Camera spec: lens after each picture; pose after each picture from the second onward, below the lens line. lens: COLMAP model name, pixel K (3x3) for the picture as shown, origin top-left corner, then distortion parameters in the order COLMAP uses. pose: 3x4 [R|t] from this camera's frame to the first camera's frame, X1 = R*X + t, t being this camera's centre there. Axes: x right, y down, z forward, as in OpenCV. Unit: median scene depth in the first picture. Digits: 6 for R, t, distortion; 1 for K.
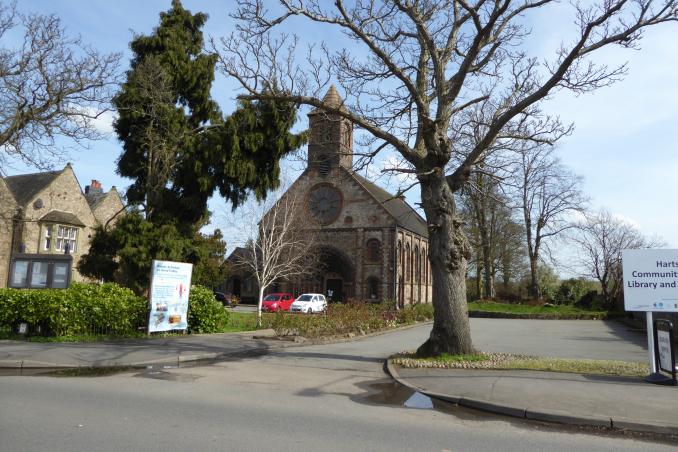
lens RADIAL K [[619.6, 0, 339.1], [0, 619.6, 225.7], [0, 0, 1]] dist [-0.112350, 0.000000]
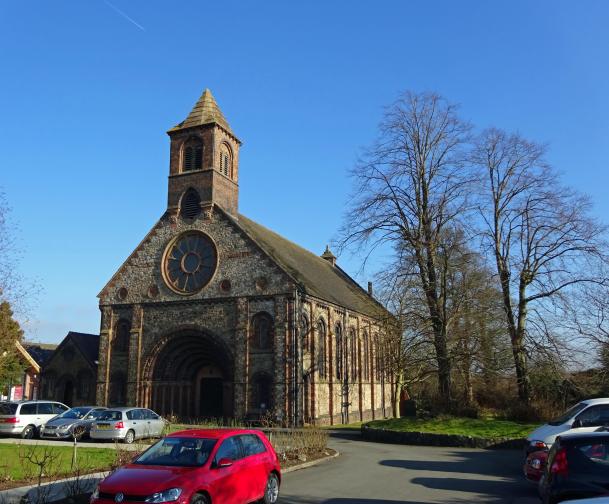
lens RADIAL K [[645.2, 0, 303.7], [0, 645.2, 252.7], [0, 0, 1]] dist [-0.073349, 0.000000]
pose [[0.999661, -0.024754, -0.008097, 0.105817], [0.023819, 0.994679, -0.100235, 0.026988], [0.010536, 0.100008, 0.994931, 0.333474]]
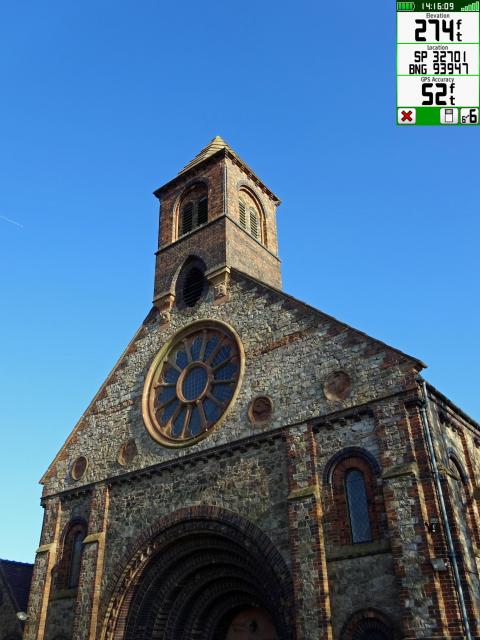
lens RADIAL K [[585.6, 0, 244.8], [0, 585.6, 319.4], [0, 0, 1]] dist [0.005967, 0.000000]
pose [[0.963249, -0.177702, -0.201430, 0.074149], [0.074923, 0.897876, -0.433826, 0.075176], [0.257951, 0.402790, 0.878192, 0.748656]]
